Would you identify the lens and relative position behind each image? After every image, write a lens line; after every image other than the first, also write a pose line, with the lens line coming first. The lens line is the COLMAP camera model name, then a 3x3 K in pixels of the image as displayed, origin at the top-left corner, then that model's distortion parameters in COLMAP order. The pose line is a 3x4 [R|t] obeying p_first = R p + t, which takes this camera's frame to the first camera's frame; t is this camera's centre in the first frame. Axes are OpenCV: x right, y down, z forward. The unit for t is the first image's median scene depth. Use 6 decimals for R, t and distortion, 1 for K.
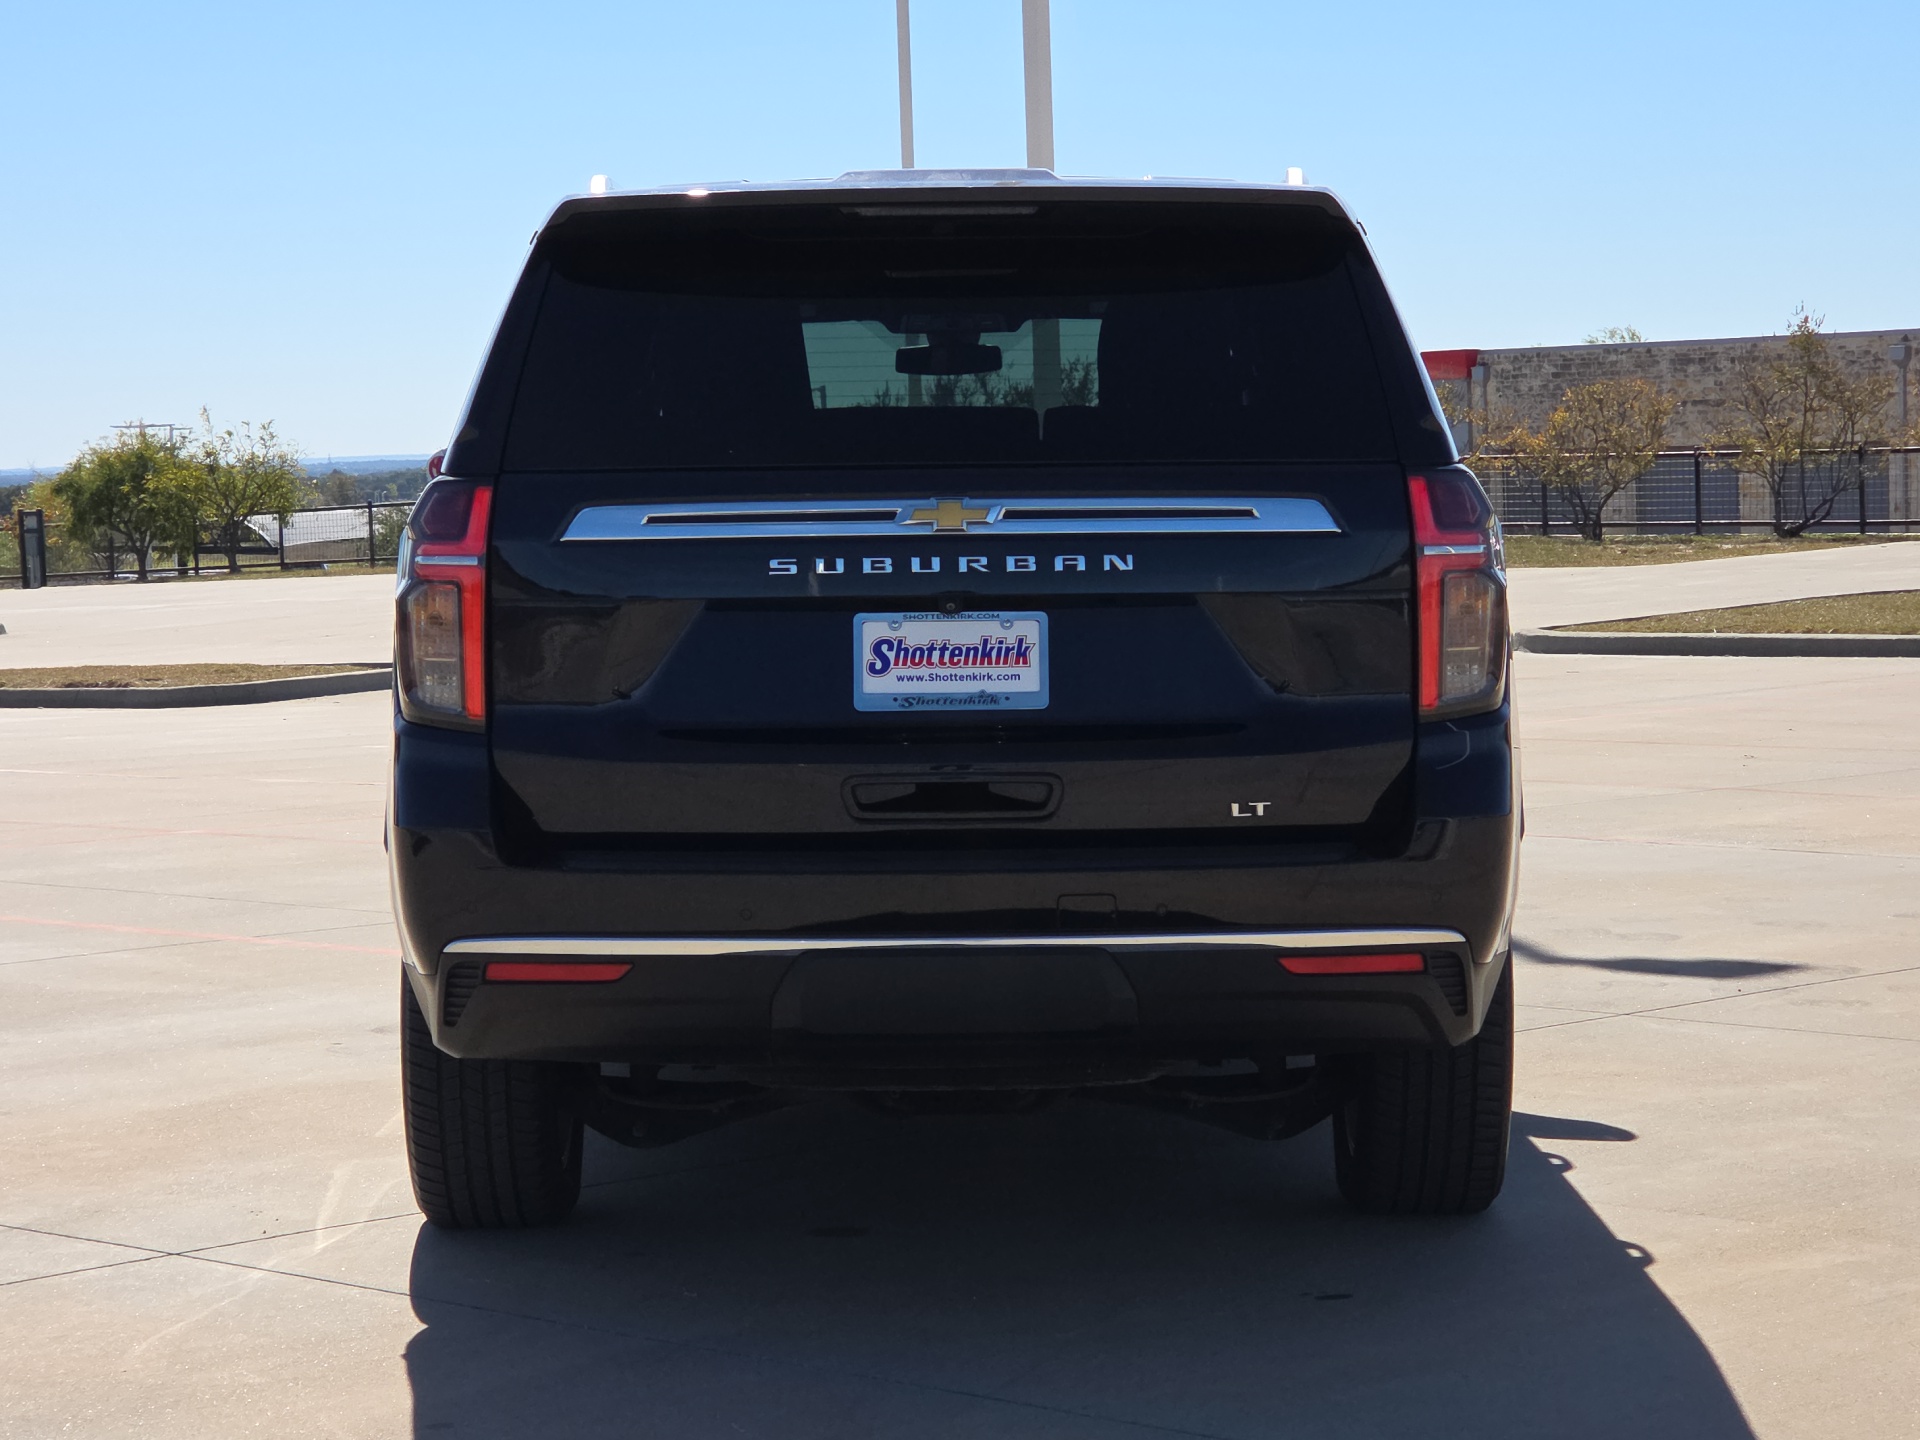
lens RADIAL K [[5192.8, 0, 951.9], [0, 5192.8, 717.3], [0, 0, 1]] dist [-1.112336, 0.000000]
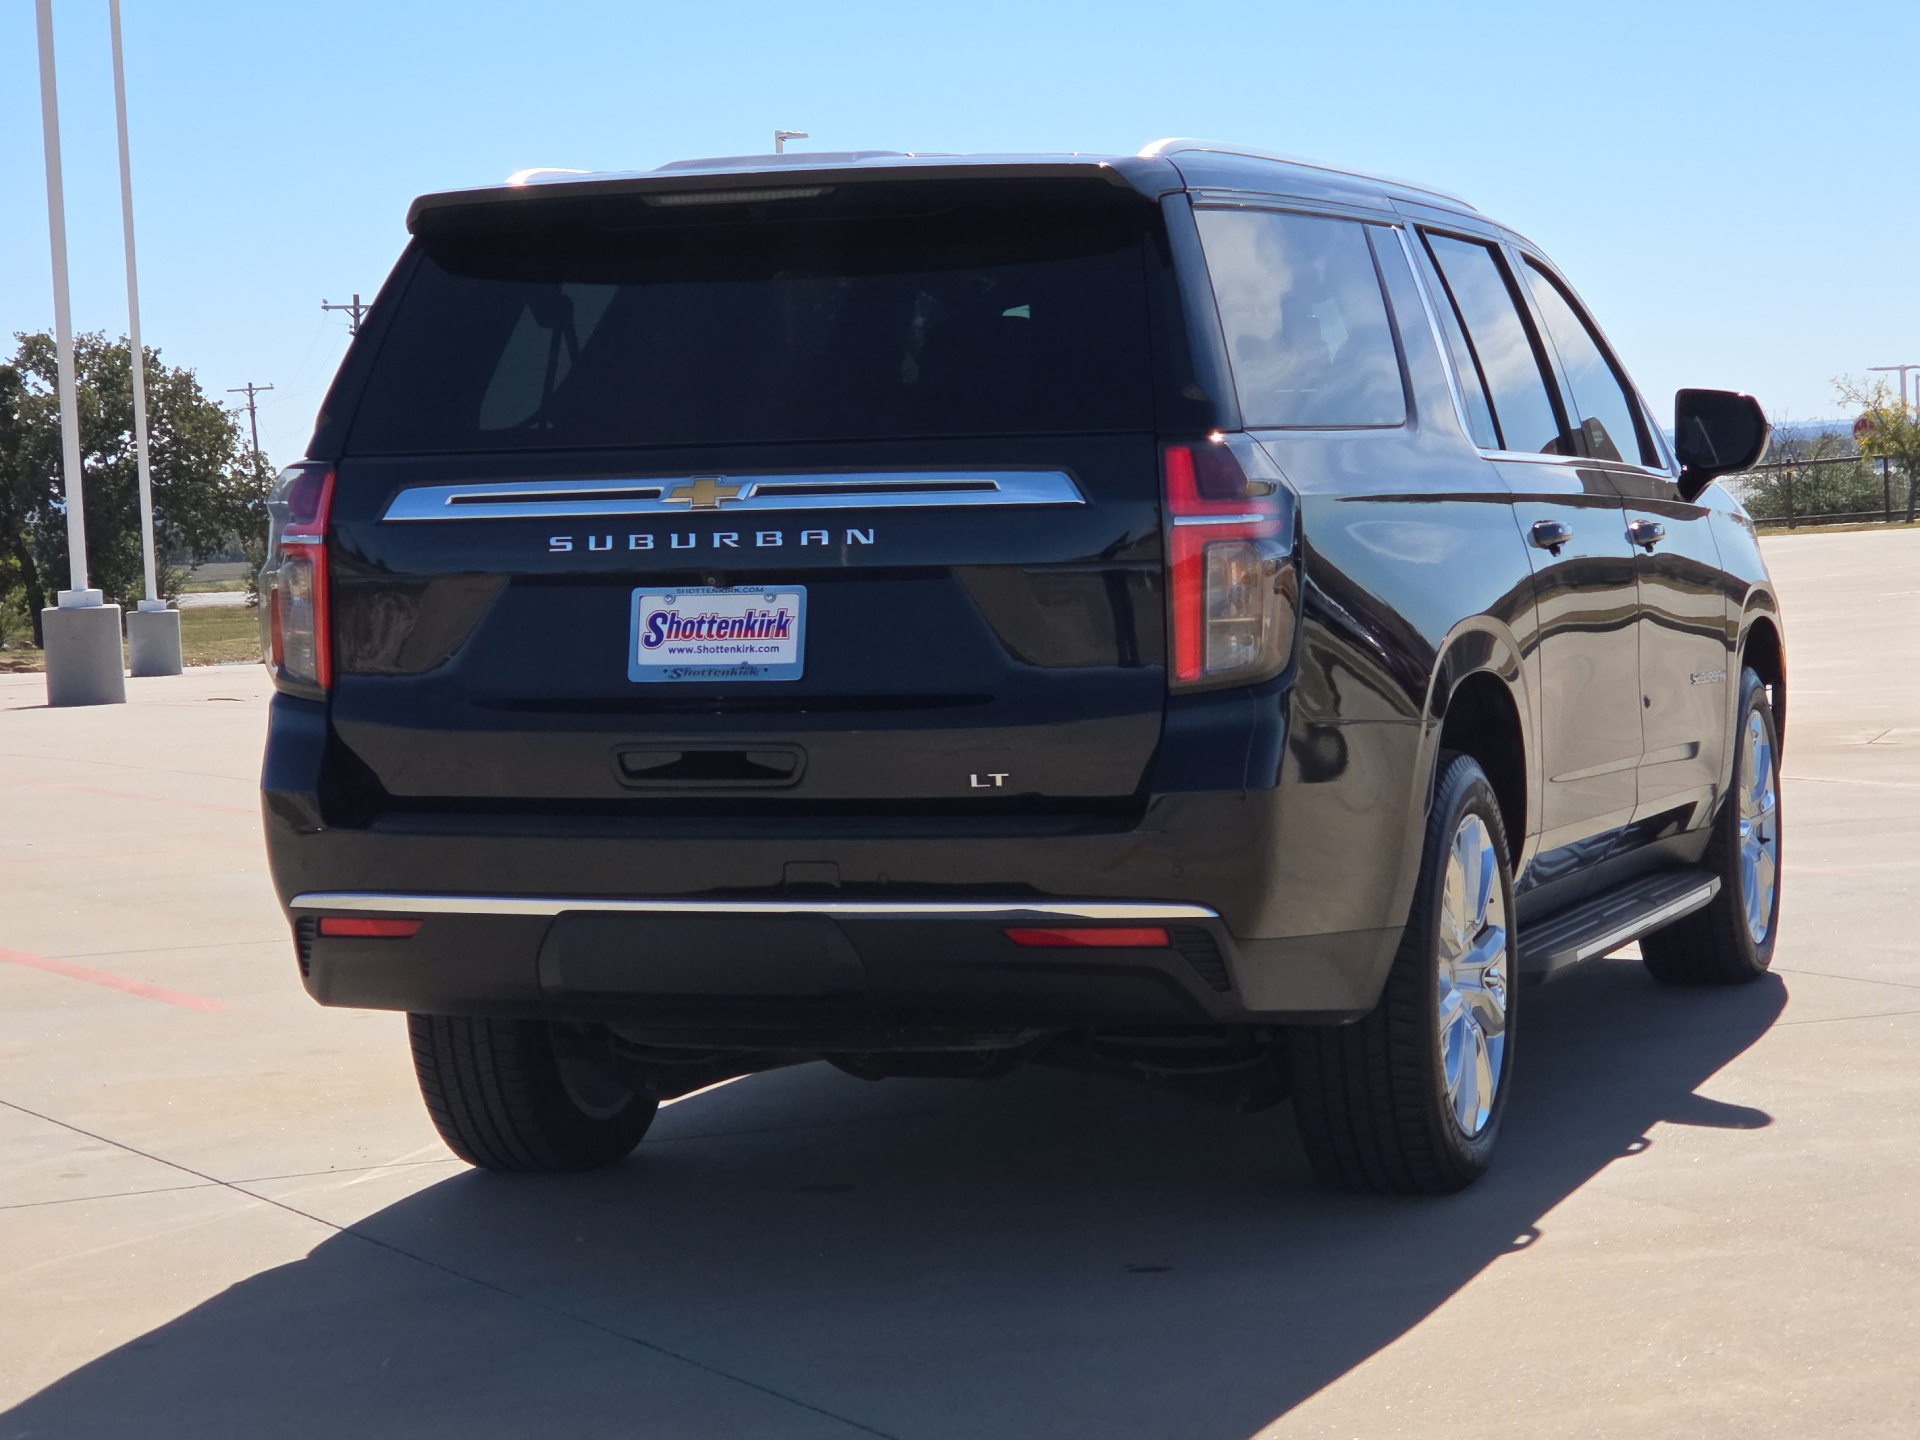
lens RADIAL K [[5192.8, 0, 963.9], [0, 5192.8, 710.7], [0, 0, 1]] dist [-1.112336, 0.000000]
pose [[0.946120, 0.004455, -0.323786, 0.379221], [-0.001281, 0.999949, 0.010014, -0.005889], [0.323814, -0.009059, 0.946077, 0.042331]]
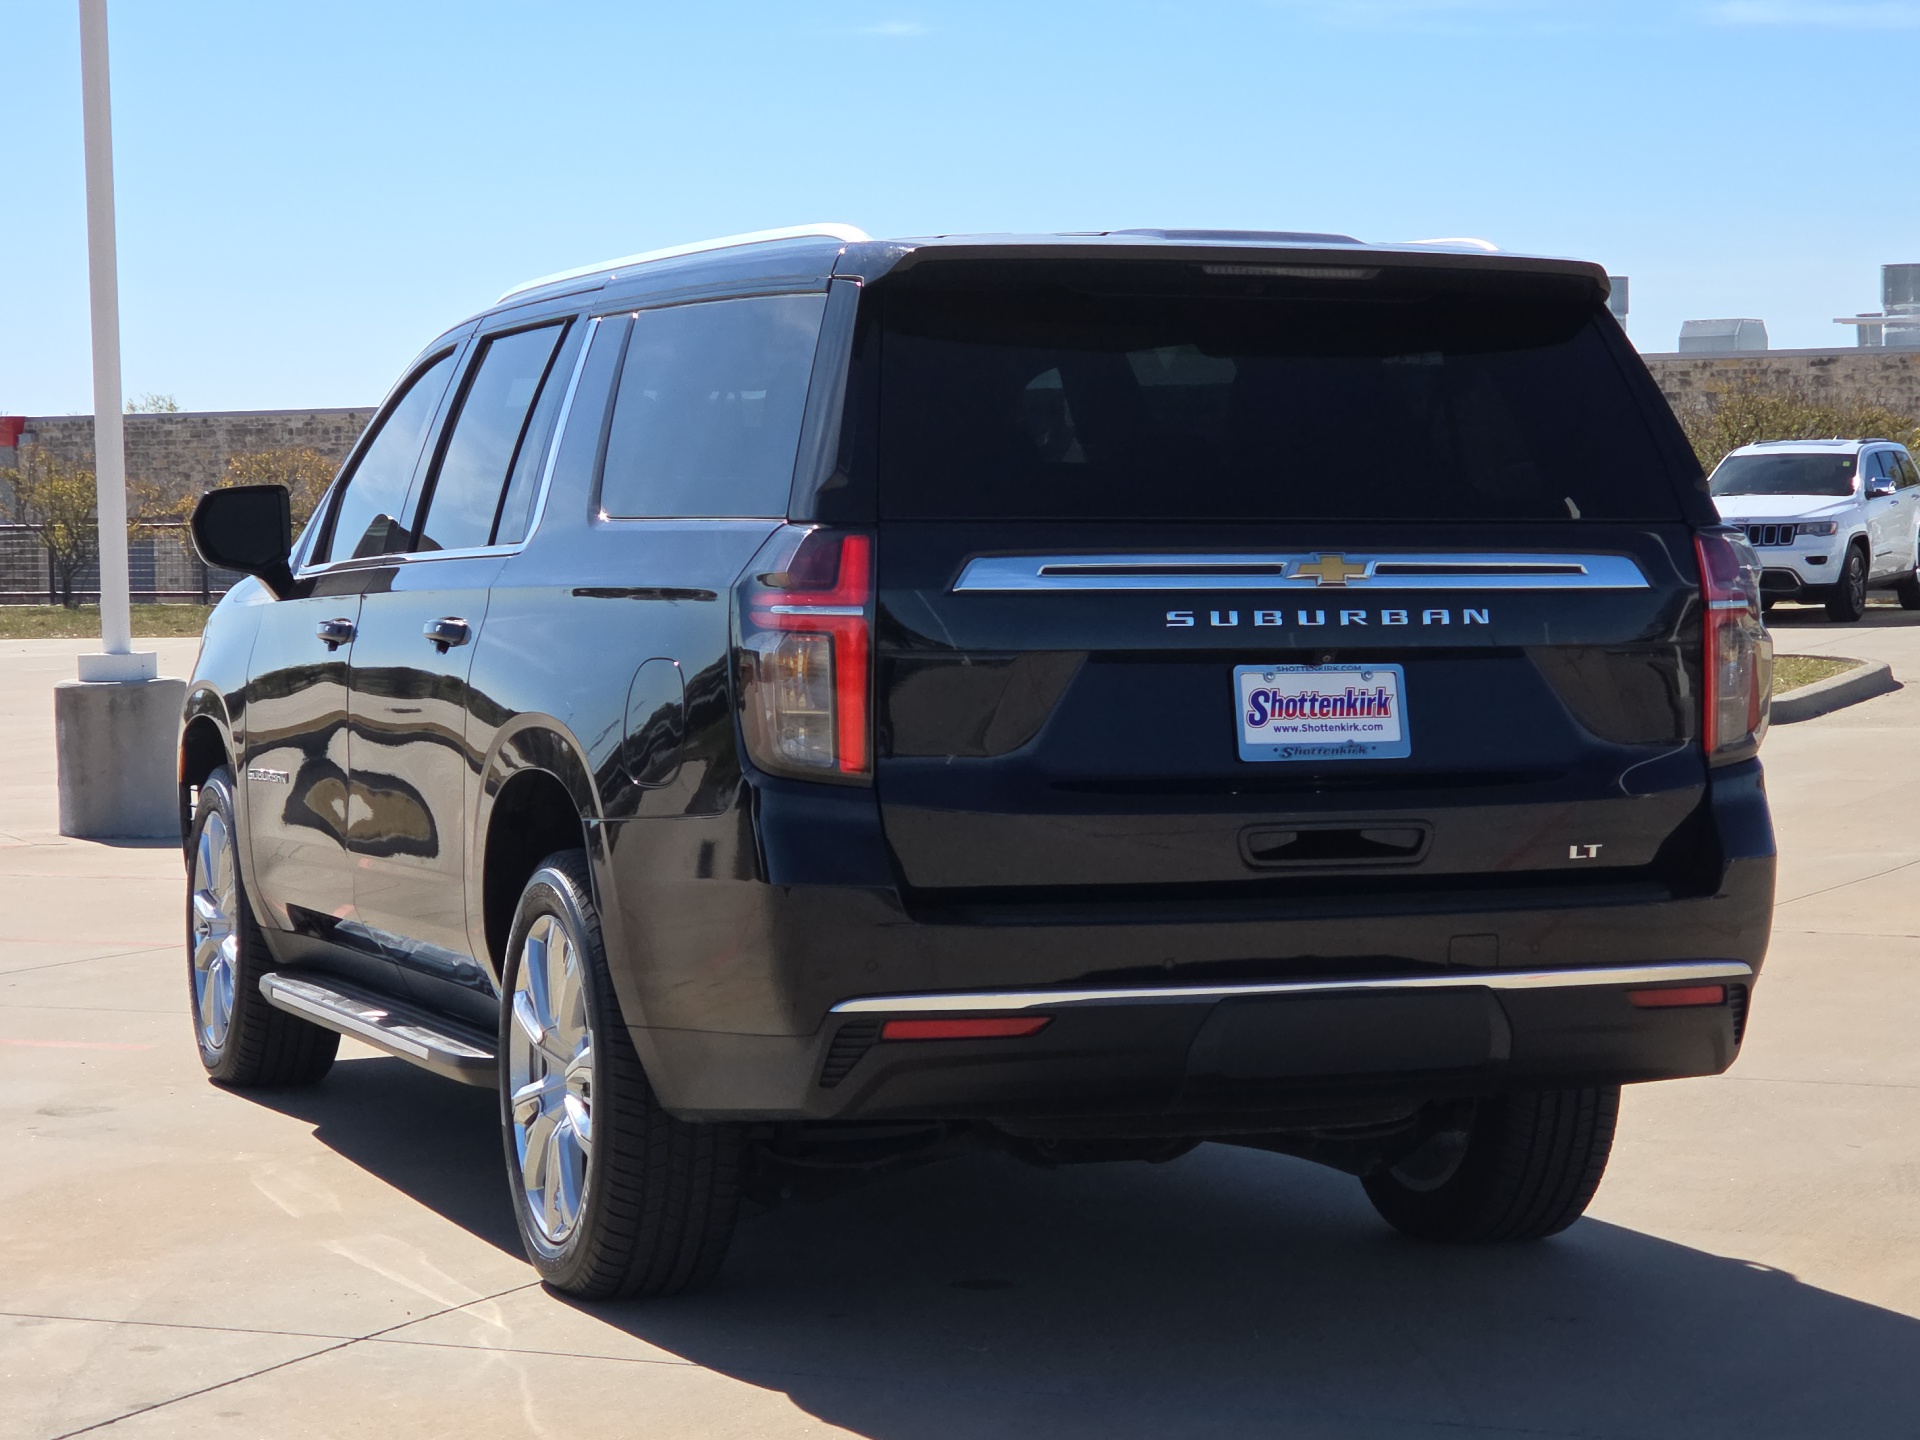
lens RADIAL K [[5192.8, 0, 968.0], [0, 5192.8, 728.1], [0, 0, 1]] dist [-1.112336, 0.000000]
pose [[0.939798, -0.004855, 0.341695, -0.413926], [0.009450, 0.999886, -0.011787, 0.003713], [-0.341599, 0.014306, 0.939737, 0.065917]]
